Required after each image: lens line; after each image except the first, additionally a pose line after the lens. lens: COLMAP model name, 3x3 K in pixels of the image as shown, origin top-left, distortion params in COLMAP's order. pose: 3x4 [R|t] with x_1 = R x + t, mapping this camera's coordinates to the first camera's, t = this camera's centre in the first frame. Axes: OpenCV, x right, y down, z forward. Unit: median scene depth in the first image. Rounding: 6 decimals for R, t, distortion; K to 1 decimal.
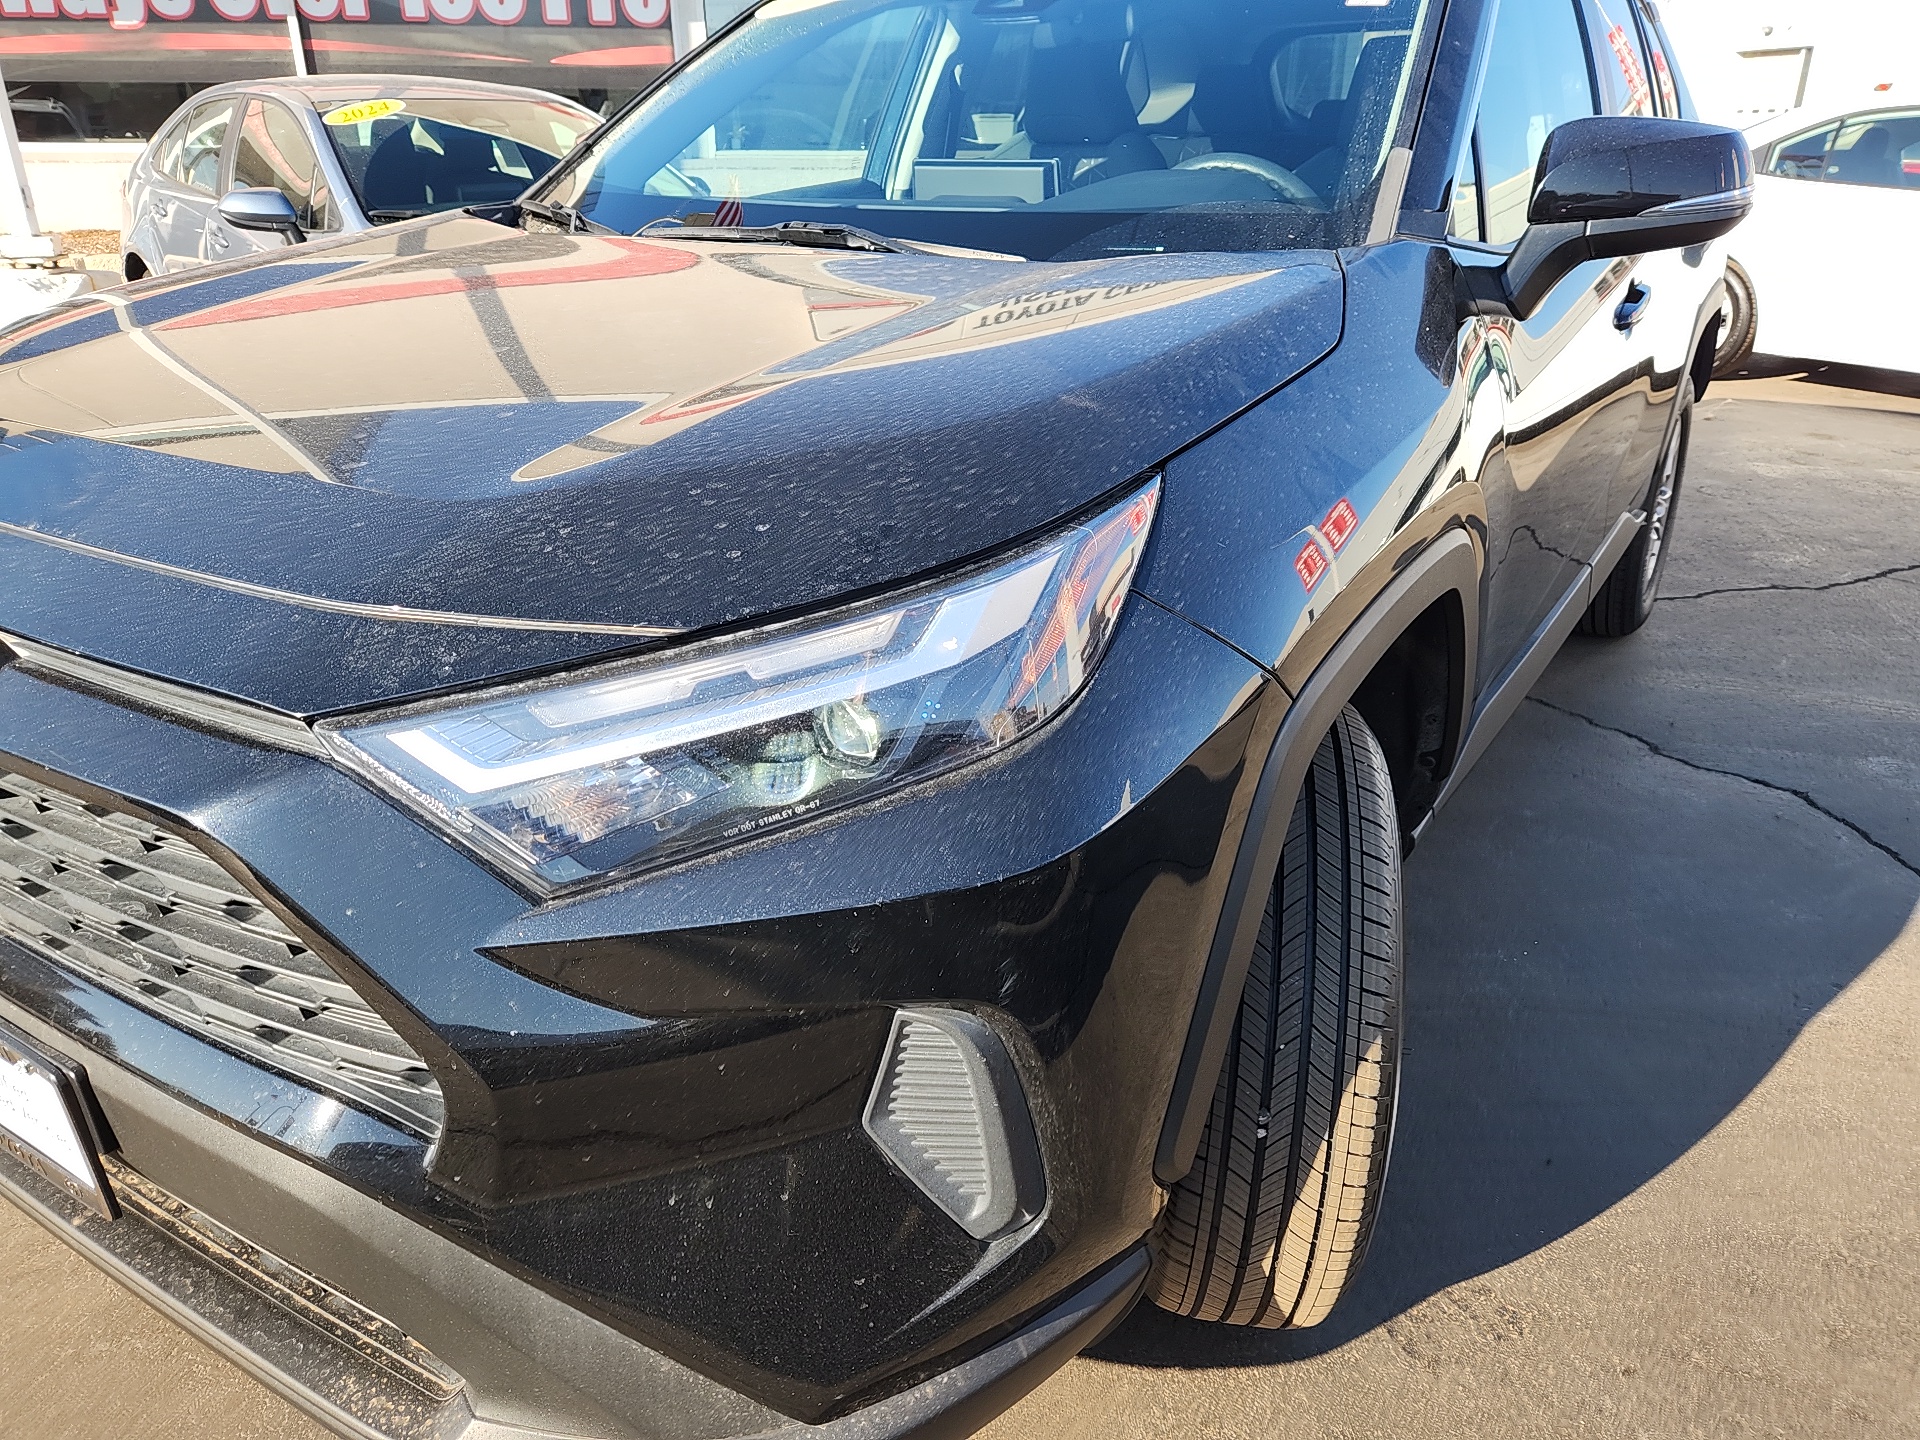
lens RADIAL K [[1359.2, 0, 956.8], [0, 1359.2, 729.4], [0, 0, 1]] dist [0.042741, -0.006987]
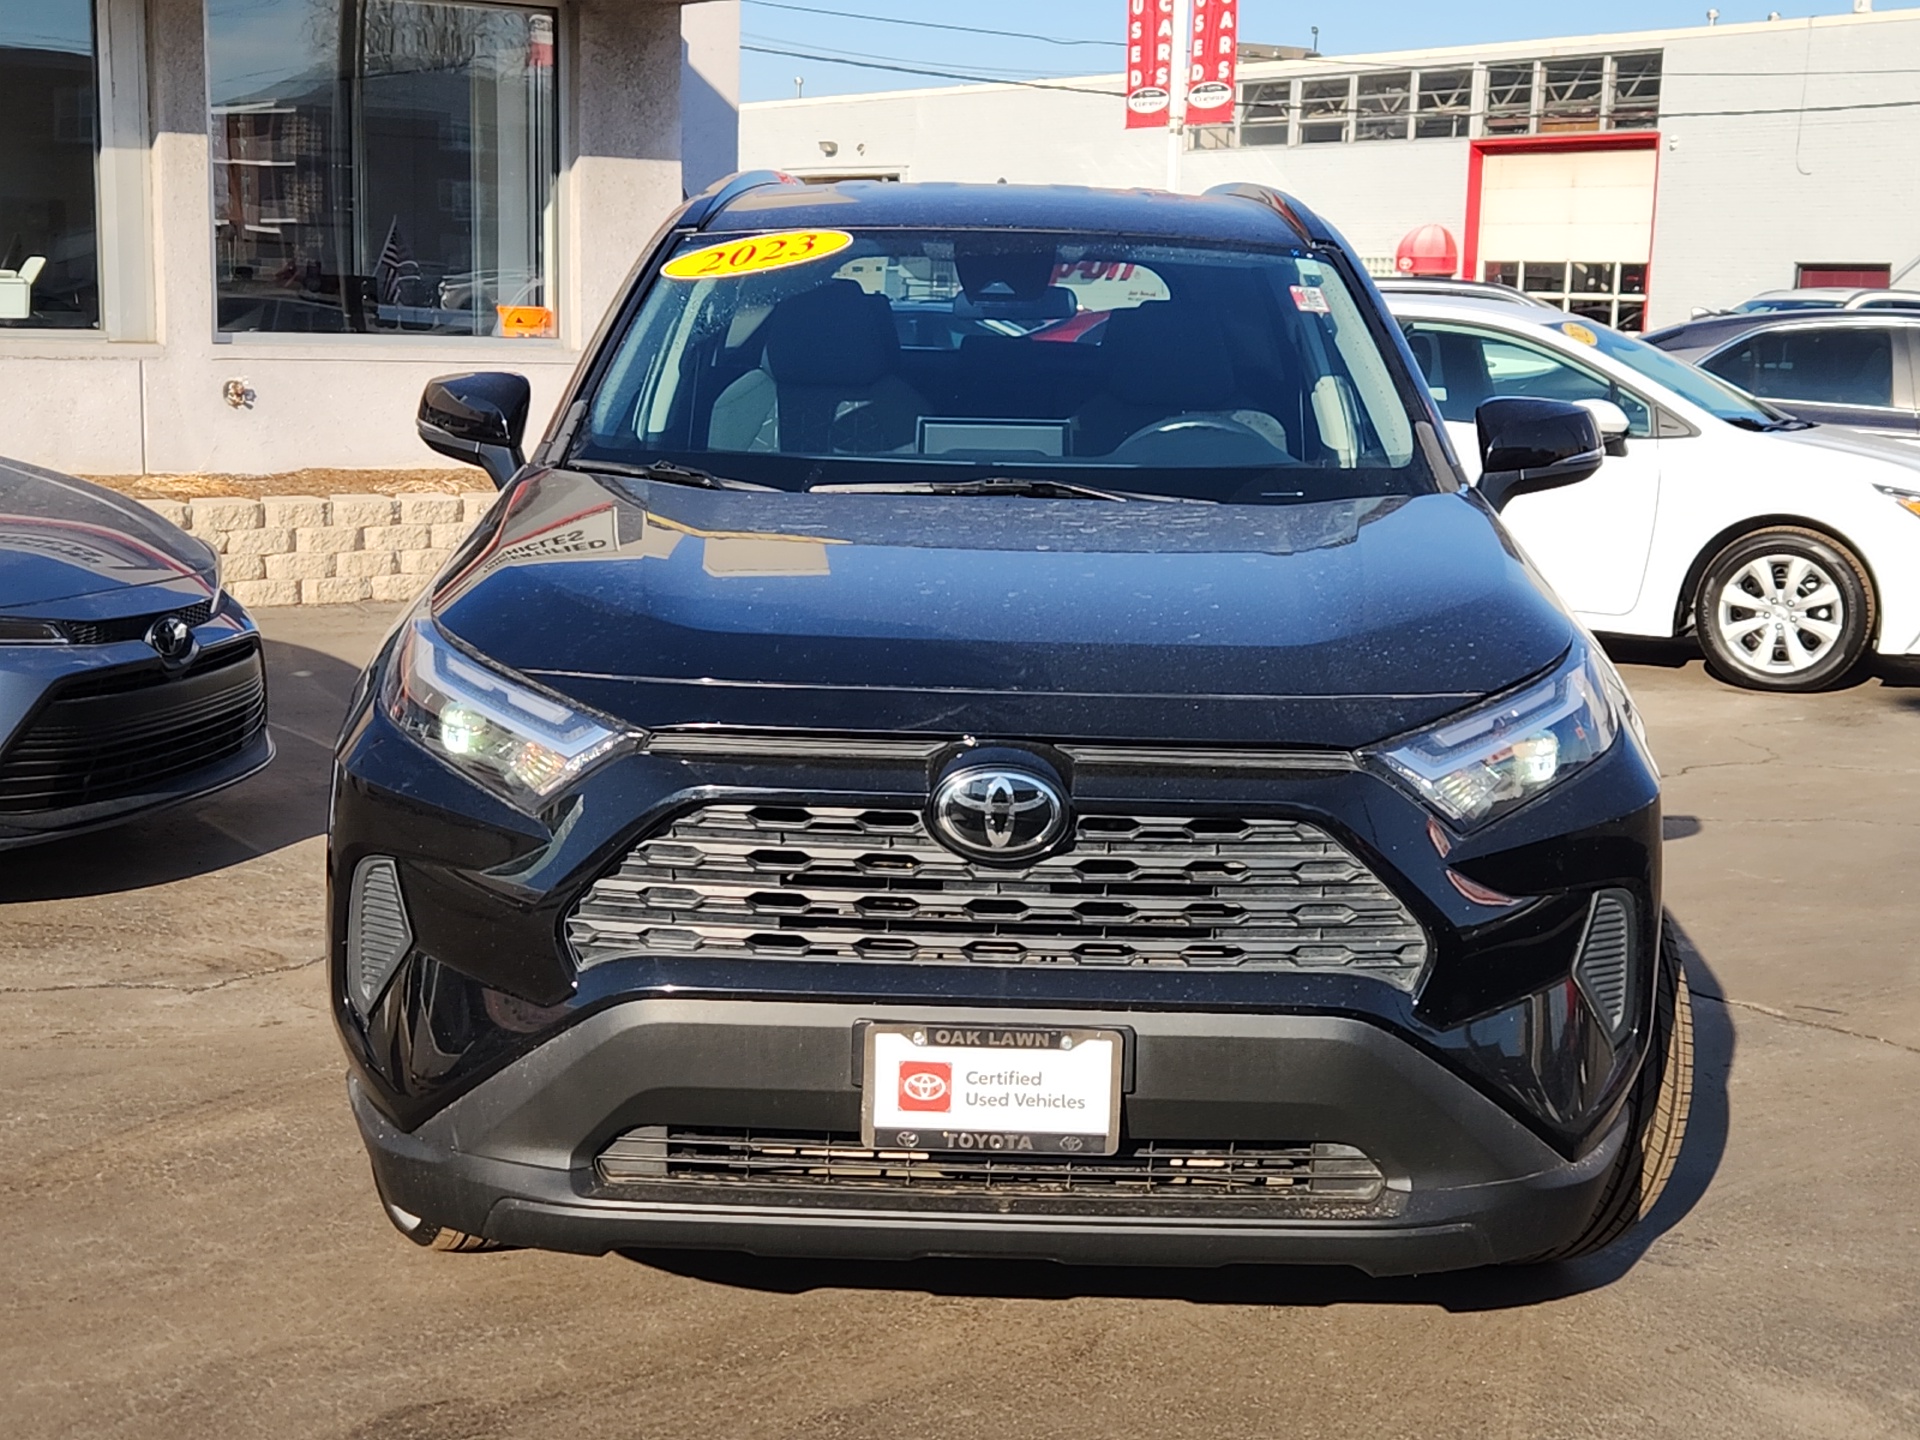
lens RADIAL K [[2732.3, 0, 961.7], [0, 2732.3, 720.8], [0, 0, 1]] dist [0.088097, -0.059805]
pose [[0.849790, -0.064418, 0.523171, -2.007768], [0.190482, 0.962964, -0.190832, 0.394356], [-0.491502, 0.261821, 0.830587, -1.278057]]
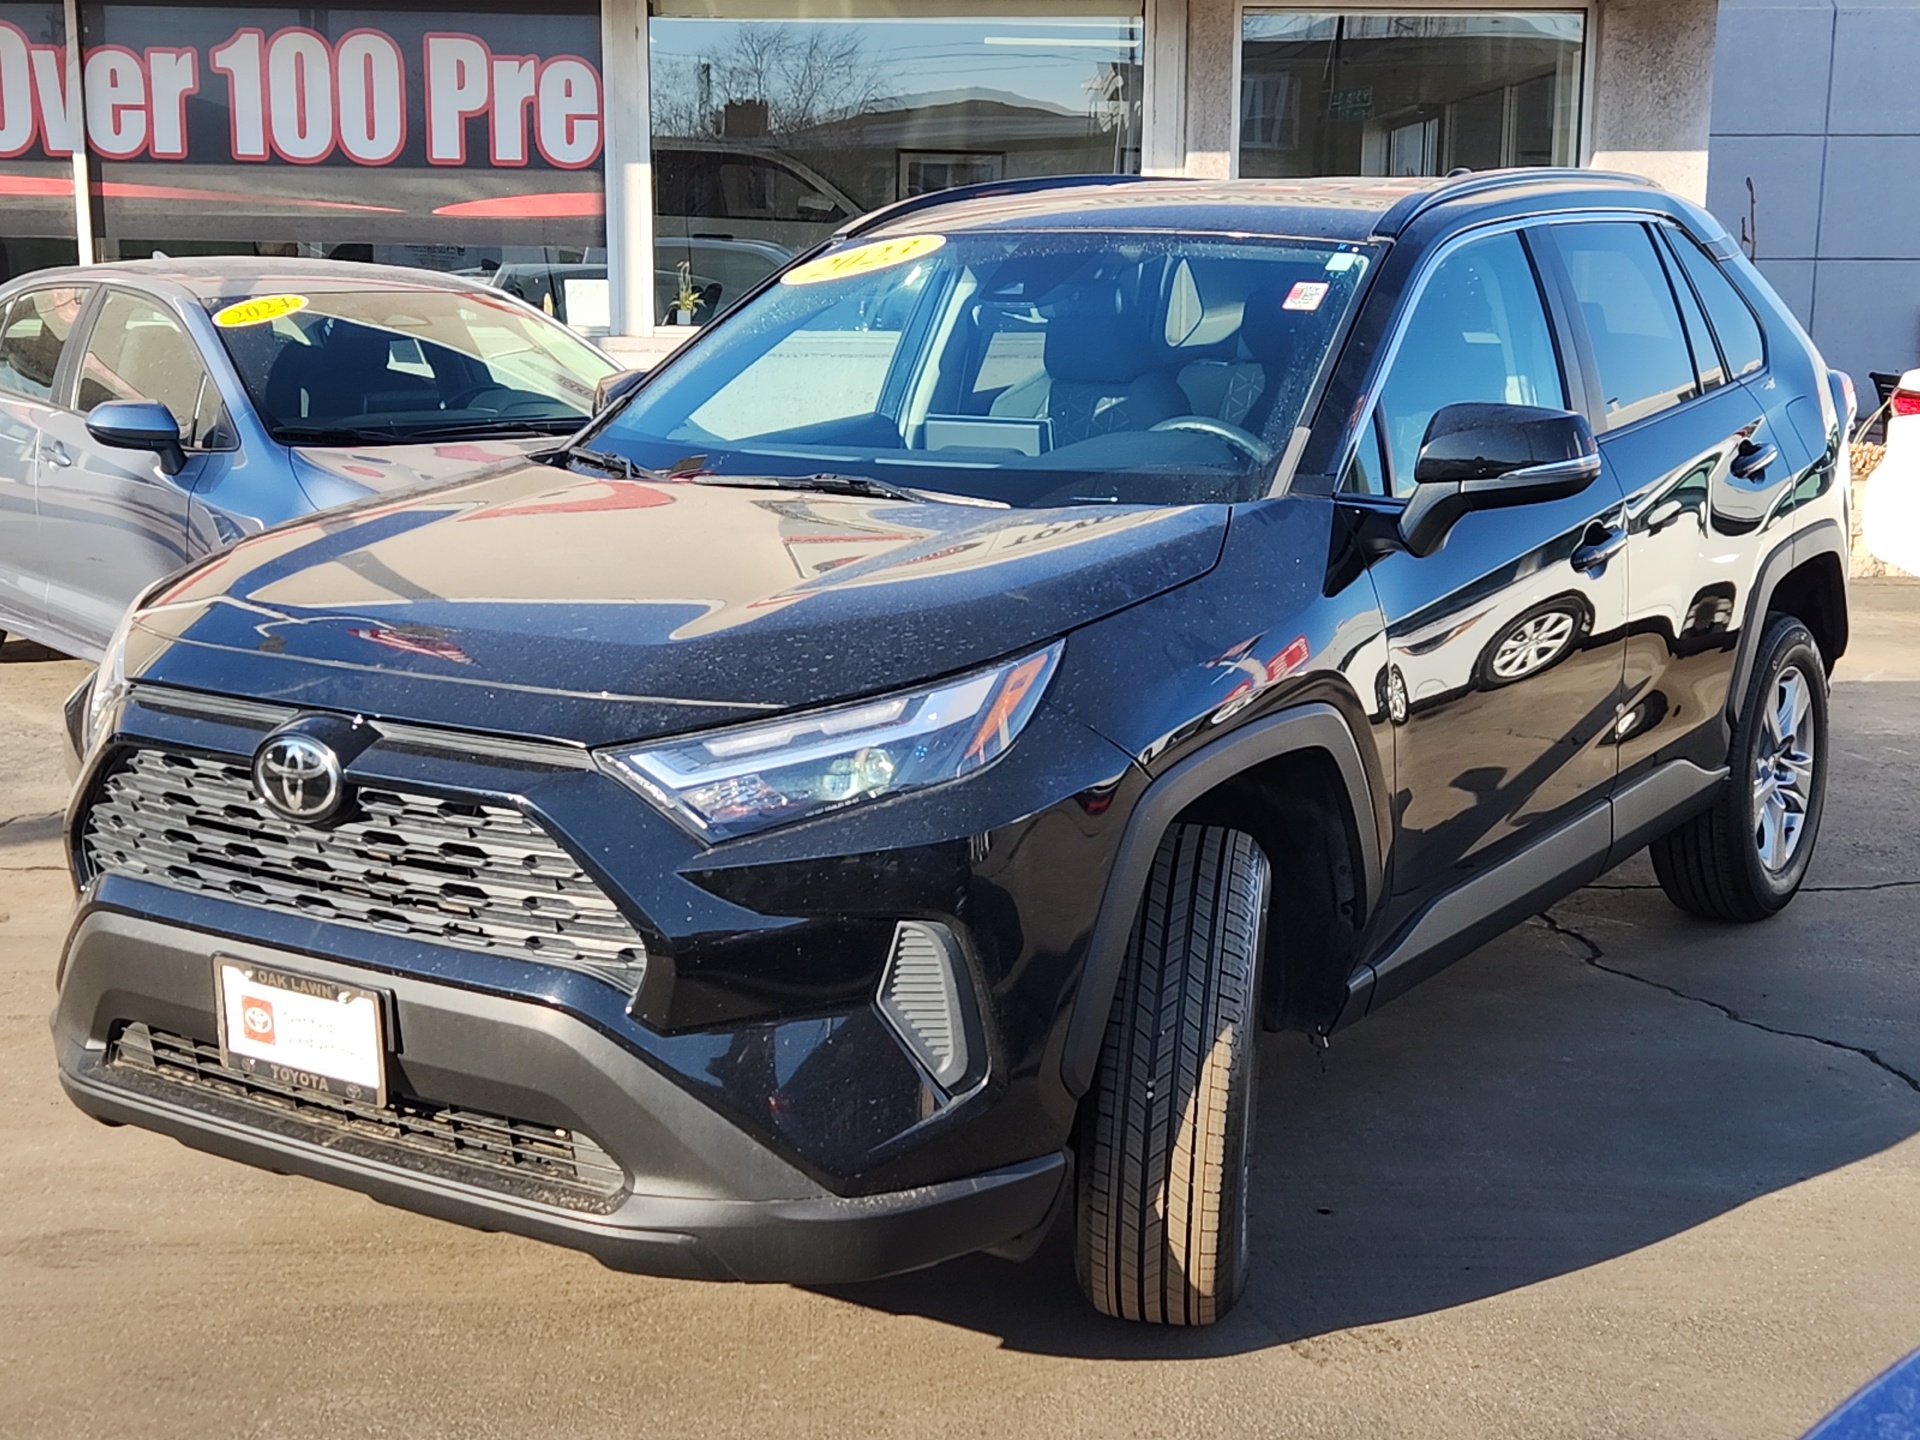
lens RADIAL K [[2505.6, 0, 961.8], [0, 2505.6, 718.7], [0, 0, 1]] dist [0.119967, -0.014091]
pose [[0.999728, 0.010139, -0.021005, 0.077110], [-0.014662, 0.973572, -0.227911, 0.512727], [0.018139, 0.228157, 0.973455, -1.651314]]
